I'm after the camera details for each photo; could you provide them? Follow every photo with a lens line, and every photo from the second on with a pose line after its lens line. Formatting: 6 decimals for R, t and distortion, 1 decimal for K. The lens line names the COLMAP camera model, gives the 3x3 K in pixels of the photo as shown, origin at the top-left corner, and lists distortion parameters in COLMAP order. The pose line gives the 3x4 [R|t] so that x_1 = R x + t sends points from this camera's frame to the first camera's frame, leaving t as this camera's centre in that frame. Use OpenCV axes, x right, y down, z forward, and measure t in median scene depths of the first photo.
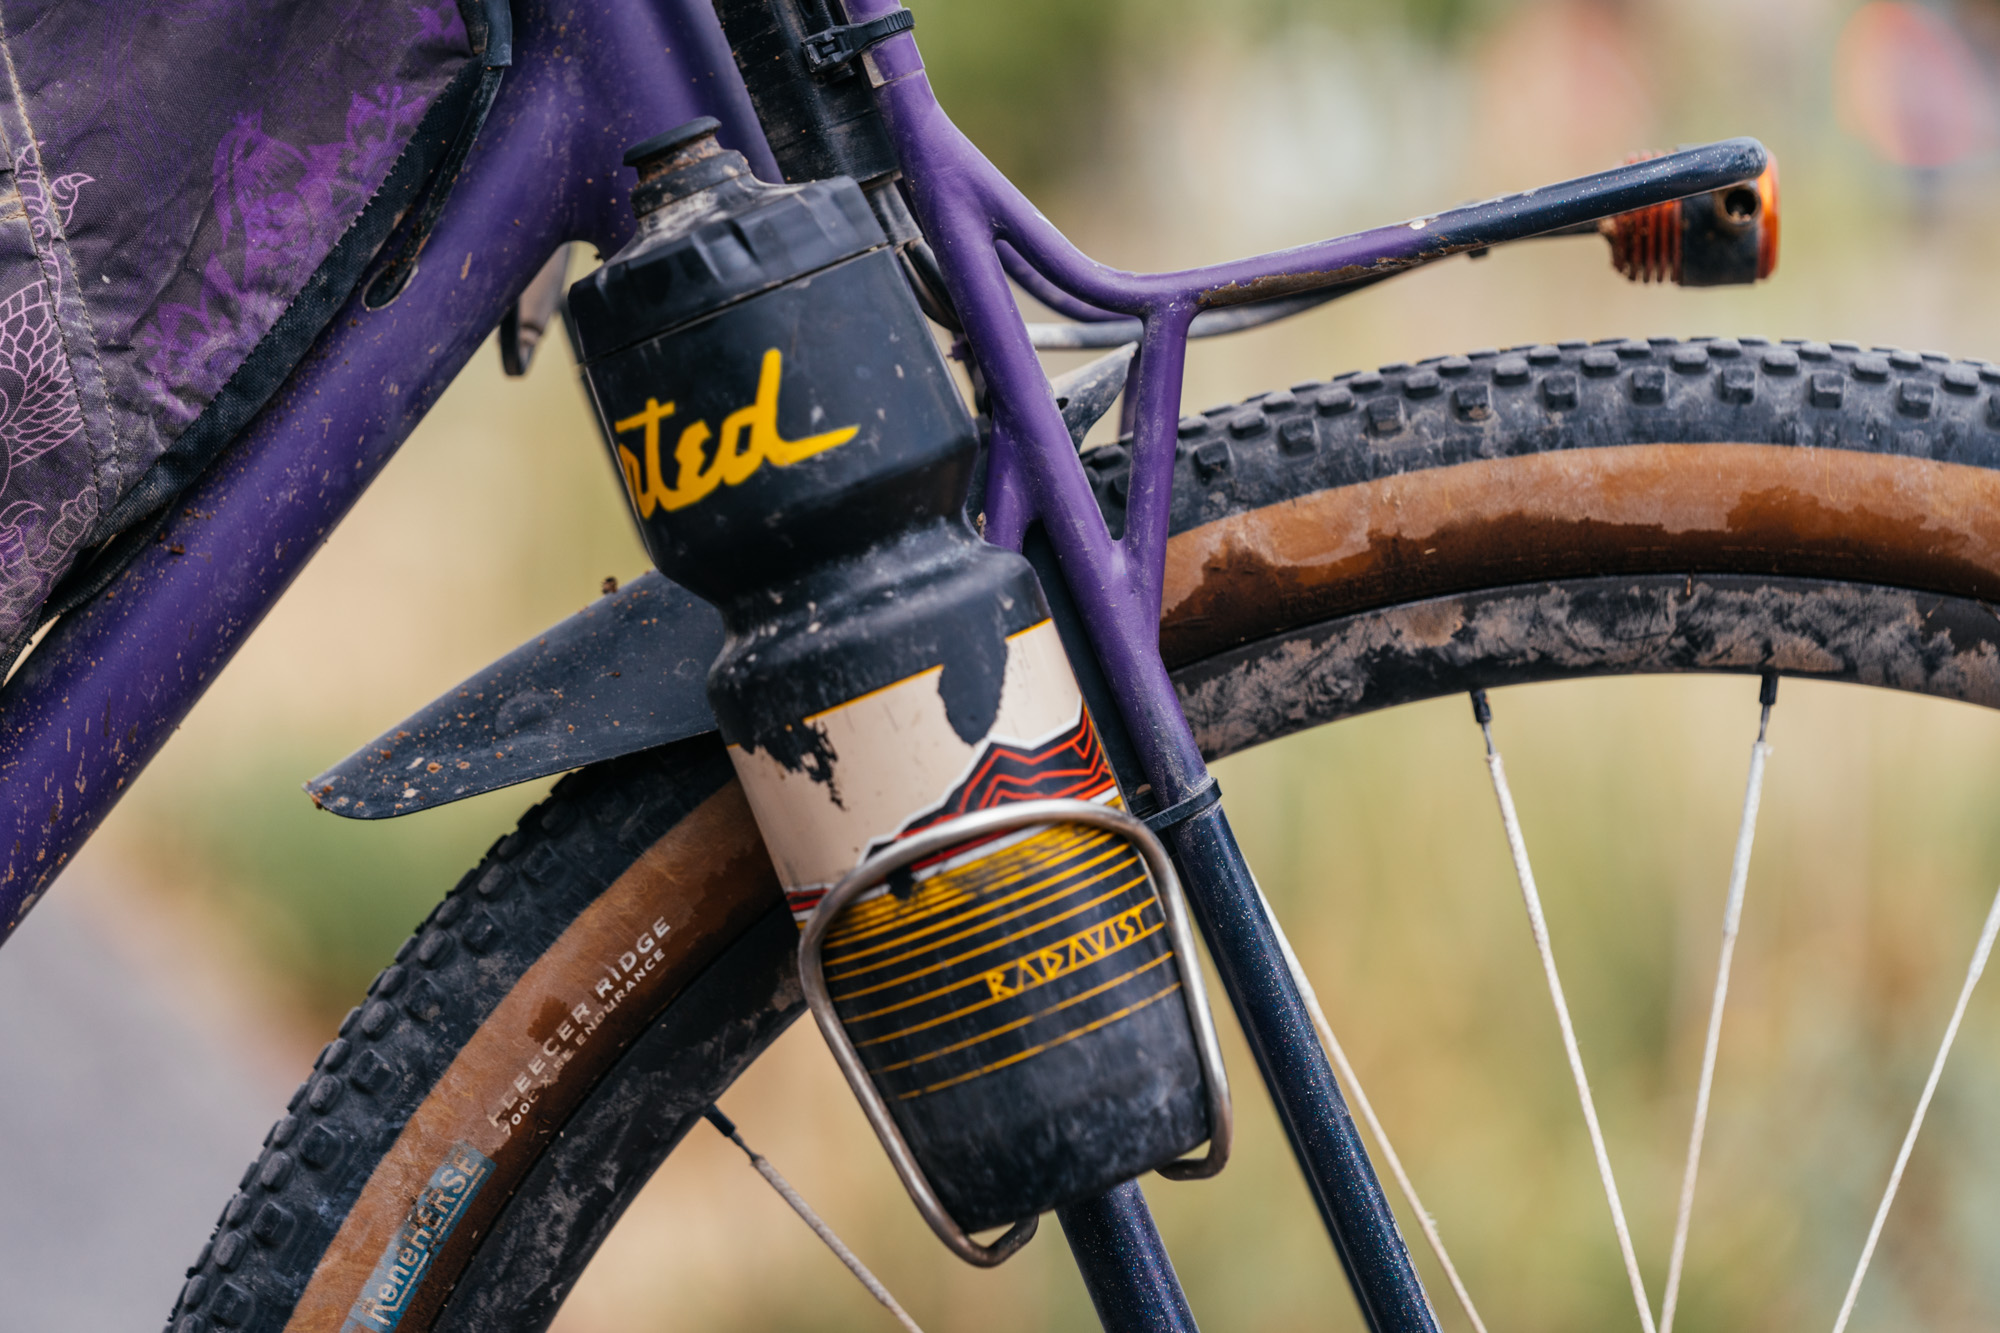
lens RADIAL K [[8271.9, 0, 1001.0], [0, 8271.9, 632.2], [0, 0, 1]] dist [1.023928, -6.093854]
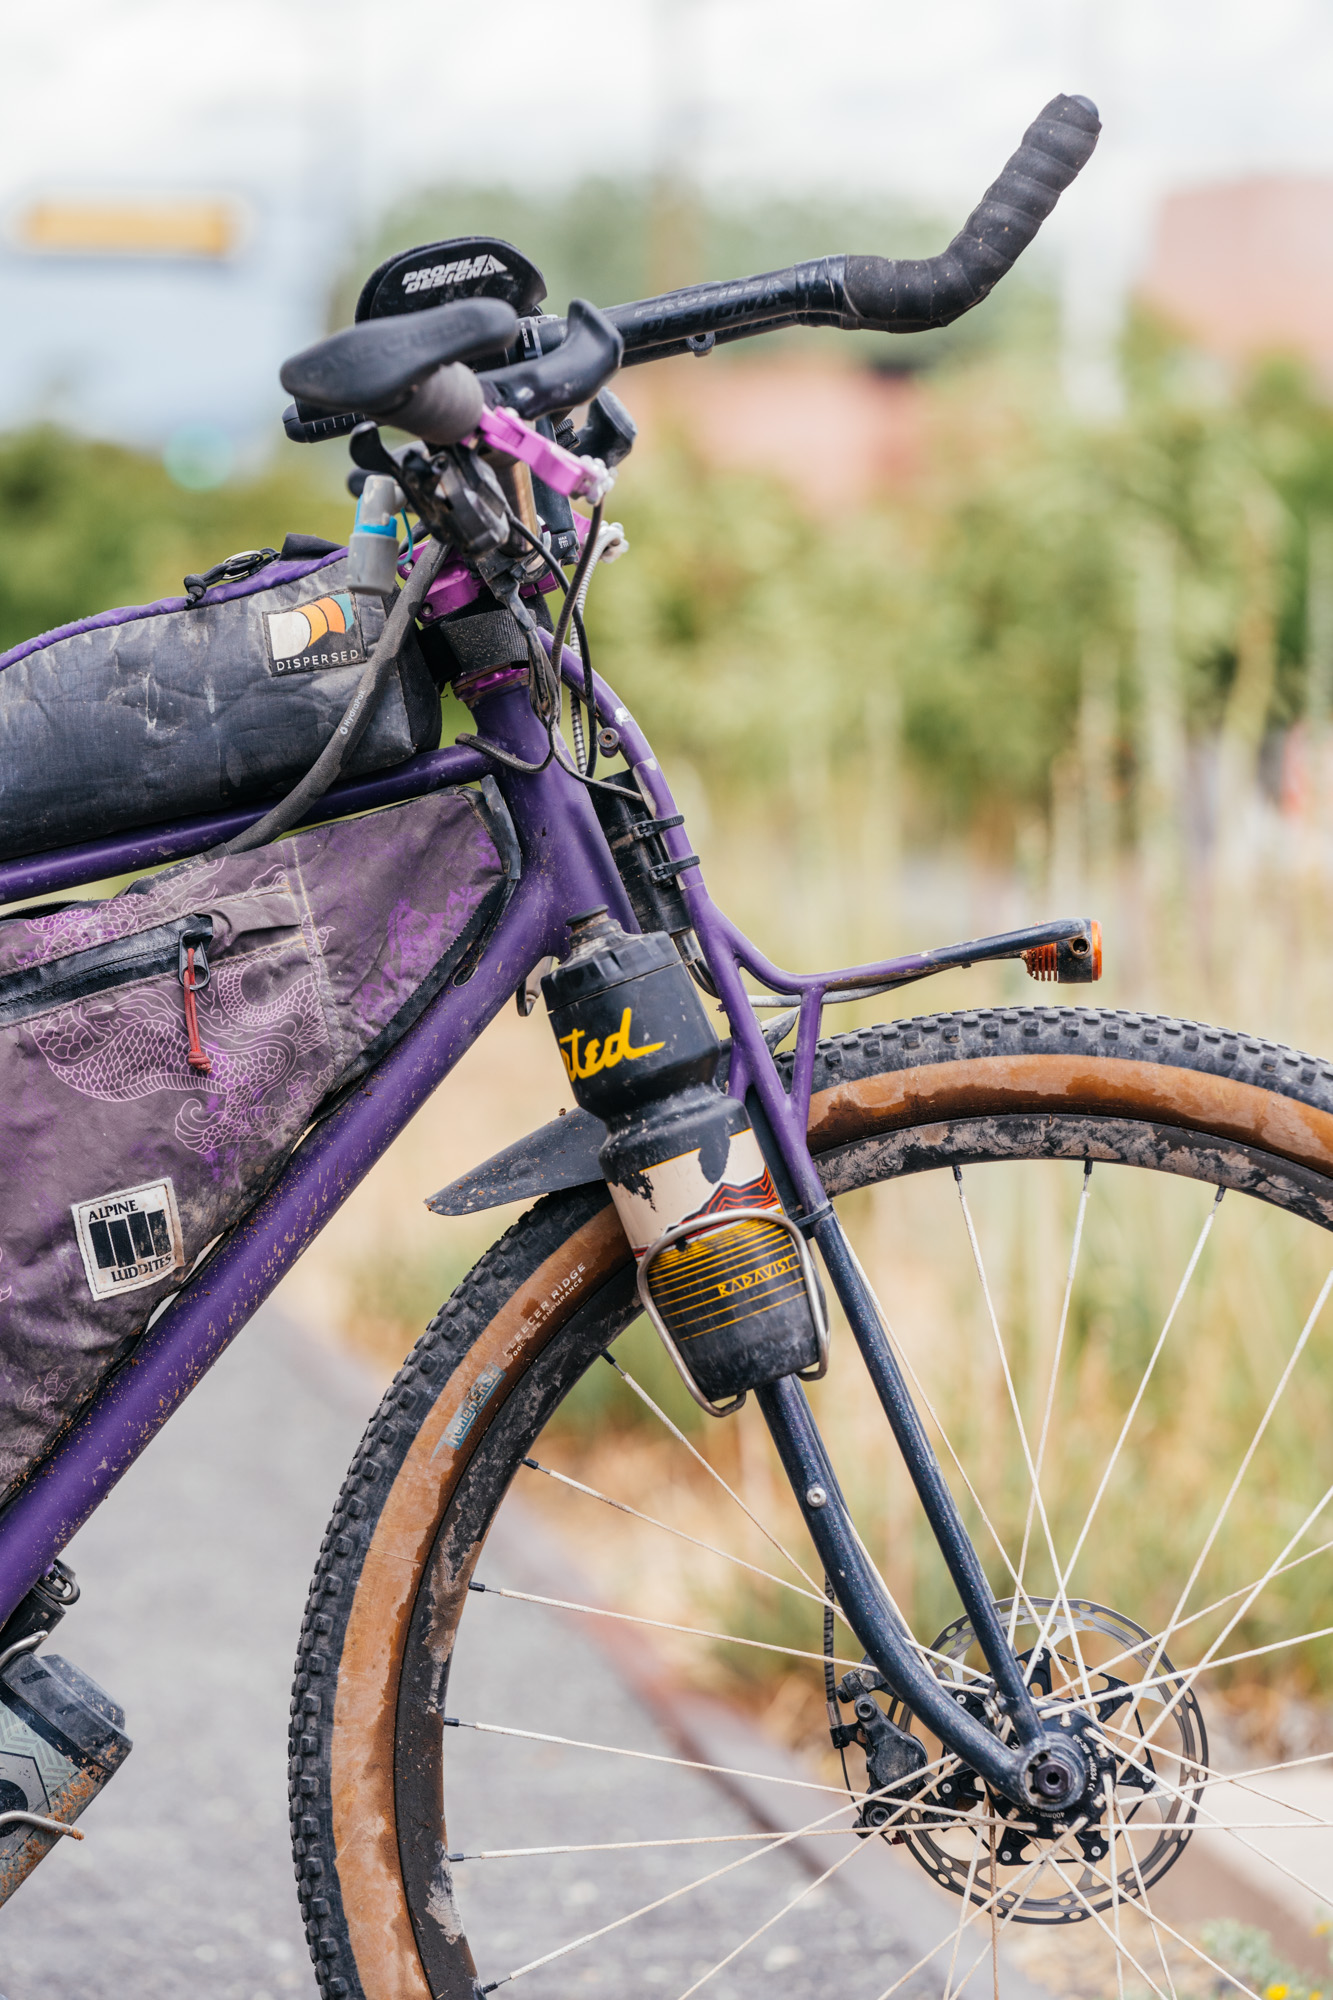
lens RADIAL K [[8083.7, 0, 669.1], [0, 8083.7, 881.0], [0, 0, 1]] dist [0.650765, -2.665914]
pose [[0.997782, 0.011426, -0.065574, 0.123068], [-0.014045, 0.999116, -0.039617, 0.017948], [0.065063, 0.040450, 0.997061, -1.157210]]
